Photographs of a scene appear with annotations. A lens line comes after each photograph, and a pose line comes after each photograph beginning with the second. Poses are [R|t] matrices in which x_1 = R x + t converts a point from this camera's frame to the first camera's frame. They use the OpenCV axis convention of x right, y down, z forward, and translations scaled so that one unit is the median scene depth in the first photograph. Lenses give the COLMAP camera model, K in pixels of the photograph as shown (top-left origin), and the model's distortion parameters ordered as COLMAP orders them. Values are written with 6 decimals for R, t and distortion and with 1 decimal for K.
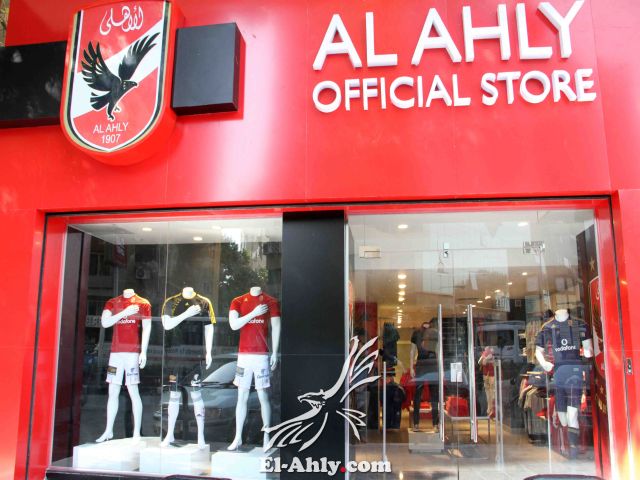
lens RADIAL K [[518.2, 0, 320.5], [0, 518.2, 244.2], [0, 0, 1]] dist [-0.098035, 0.006031]
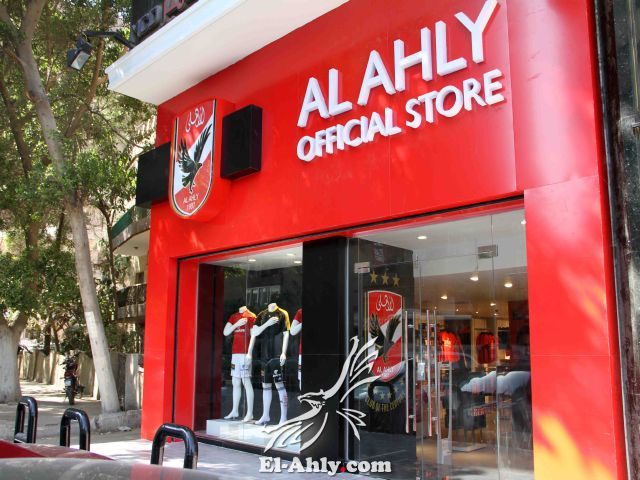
lens RADIAL K [[518.2, 0, 318.8], [0, 518.2, 235.0], [0, 0, 1]] dist [-0.098035, 0.006031]
pose [[0.830918, -0.118030, -0.543732, 0.666850], [0.112855, 0.992680, -0.043022, -0.021266], [0.544830, -0.025615, 0.838155, -0.034097]]
